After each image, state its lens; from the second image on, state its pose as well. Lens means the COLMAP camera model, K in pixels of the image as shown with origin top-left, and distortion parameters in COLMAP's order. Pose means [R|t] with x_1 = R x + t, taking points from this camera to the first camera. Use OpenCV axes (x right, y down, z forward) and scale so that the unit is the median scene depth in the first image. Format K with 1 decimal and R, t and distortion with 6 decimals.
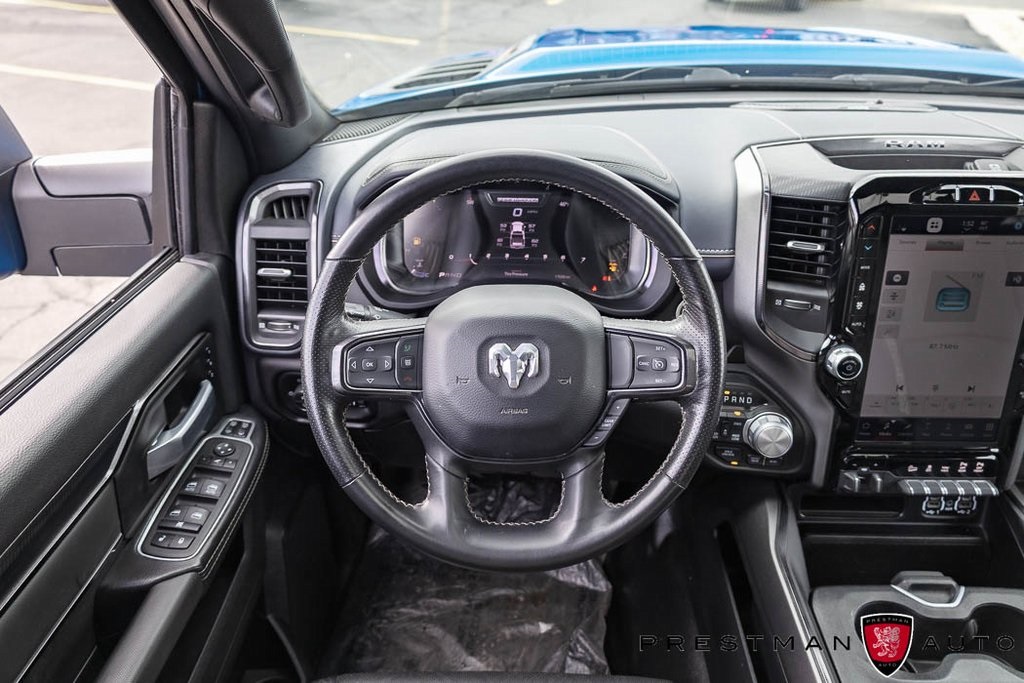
lens RADIAL K [[648.9, 0, 512.0], [0, 648.9, 341.5], [0, 0, 1]] dist [-0.025133, -0.001099]
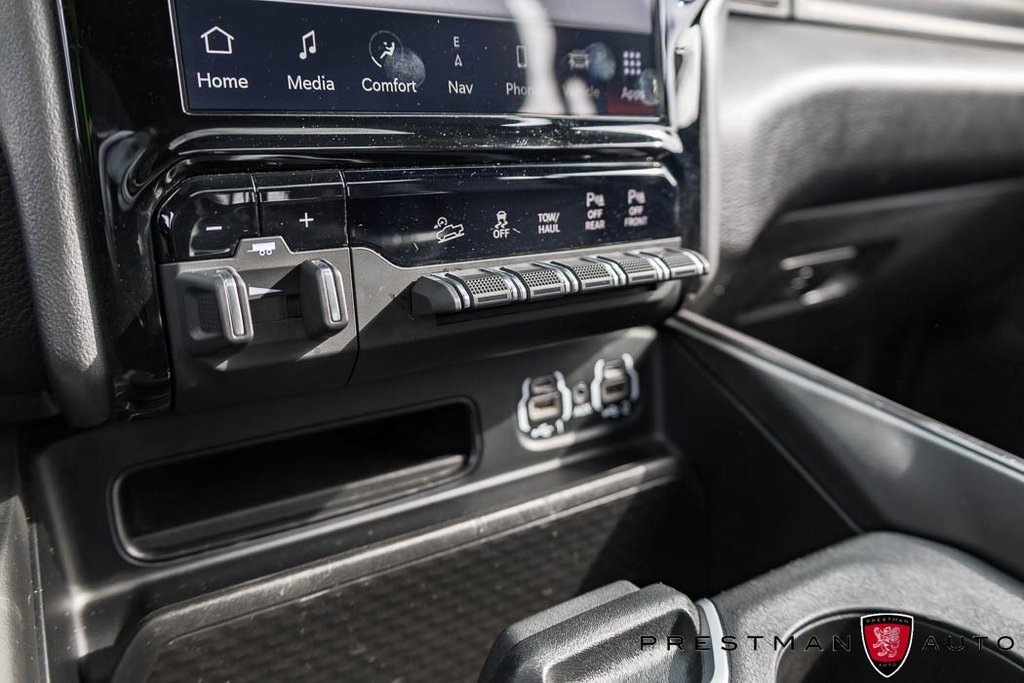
lens RADIAL K [[814.9, 0, 512.0], [0, 814.9, 341.5], [0, 0, 1]] dist [0.001946, -0.001818]
pose [[0.807053, -0.160155, 0.568344, 0.403554], [0.228597, 0.972203, -0.050651, 0.239322], [-0.544434, 0.170800, 0.821230, 0.648101]]
